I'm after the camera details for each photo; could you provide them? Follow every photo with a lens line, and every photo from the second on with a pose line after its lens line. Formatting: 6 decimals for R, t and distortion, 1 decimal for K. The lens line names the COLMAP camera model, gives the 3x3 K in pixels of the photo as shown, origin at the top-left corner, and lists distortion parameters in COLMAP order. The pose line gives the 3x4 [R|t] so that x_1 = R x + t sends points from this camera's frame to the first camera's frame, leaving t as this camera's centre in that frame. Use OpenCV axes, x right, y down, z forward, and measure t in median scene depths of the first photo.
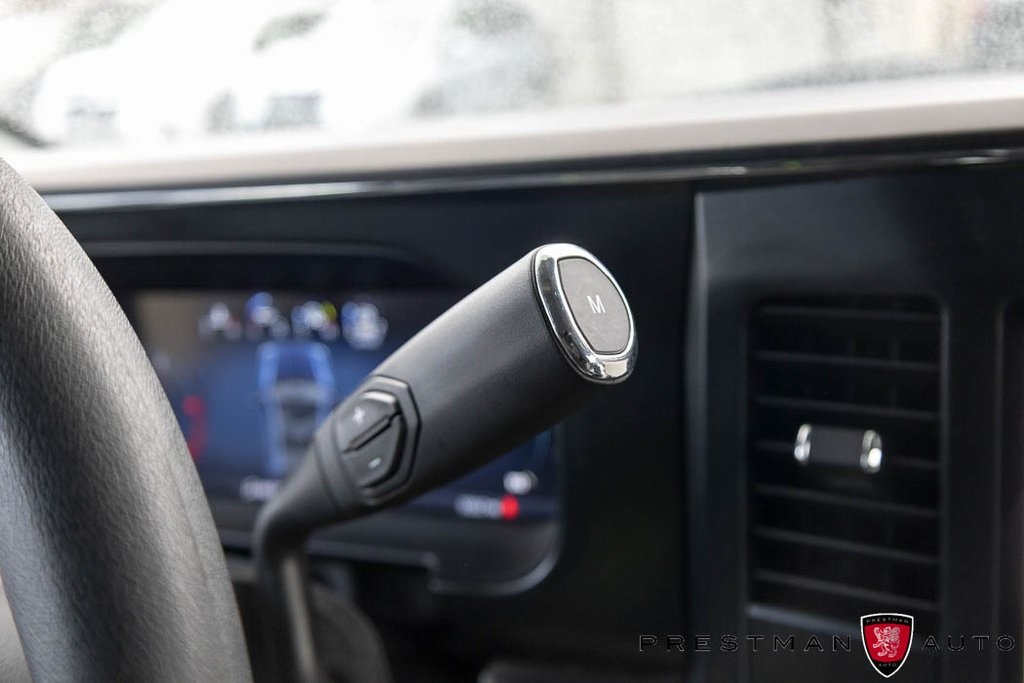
lens RADIAL K [[1112.0, 0, 512.0], [0, 1112.0, 341.5], [0, 0, 1]] dist [-0.000907, -0.001300]
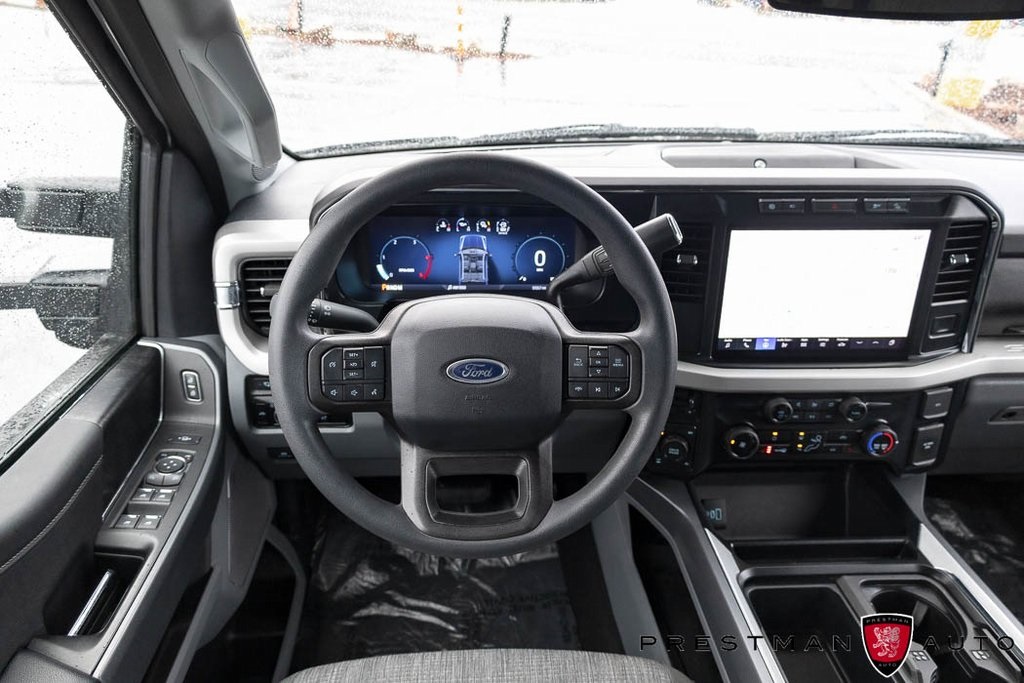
lens RADIAL K [[670.9, 0, 512.0], [0, 670.9, 341.5], [0, 0, 1]] dist [0.001165, 0.045407]
pose [[0.898370, -0.077583, 0.432333, -1.638525], [0.002942, 0.985318, 0.170703, -0.036160], [-0.439230, -0.152082, 0.885409, -1.138115]]
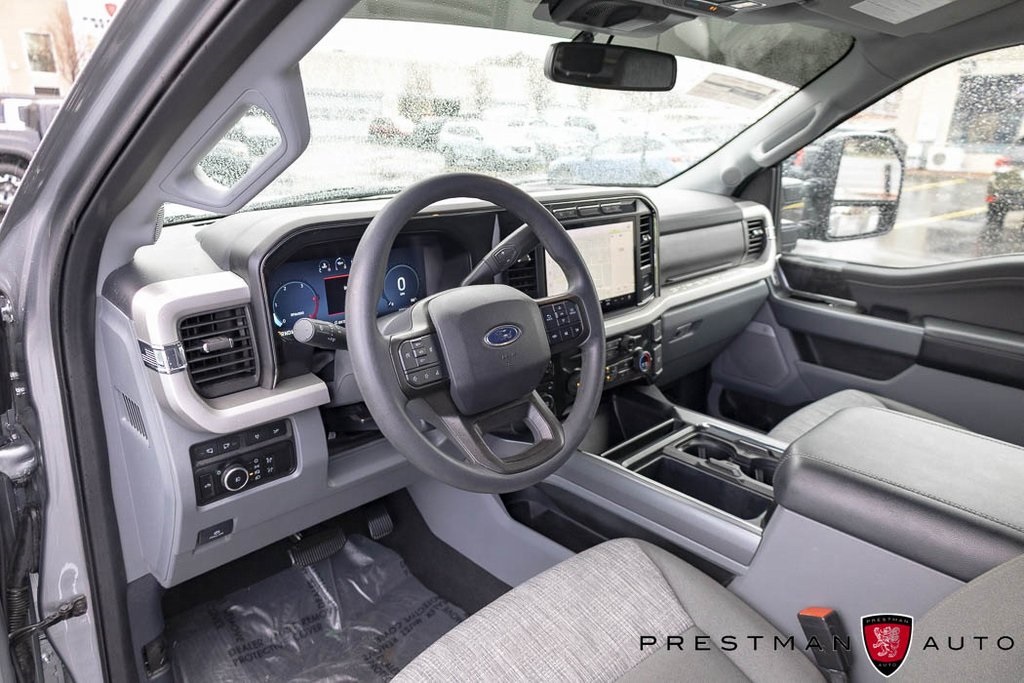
lens RADIAL K [[668.7, 0, 512.0], [0, 668.7, 341.5], [0, 0, 1]] dist [-0.003296, 0.002231]
pose [[0.414527, -0.174106, 0.893227, -3.292607], [0.190383, 0.976400, 0.101965, 0.176694], [-0.889900, 0.127788, 0.437891, -0.430014]]
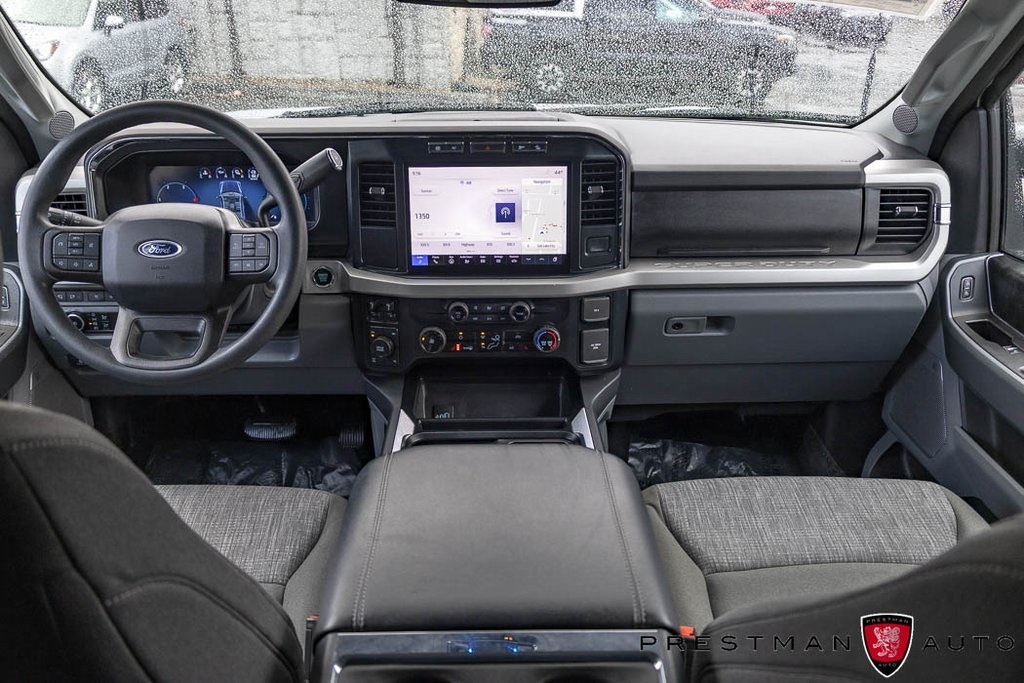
lens RADIAL K [[853.5, 0, 512.0], [0, 853.5, 341.5], [0, 0, 1]] dist [-0.008122, 0.001752]
pose [[0.918077, -0.050985, 0.393110, -0.877610], [0.014505, 0.995351, 0.095219, 0.506648], [-0.396137, -0.081716, 0.914548, -3.545817]]
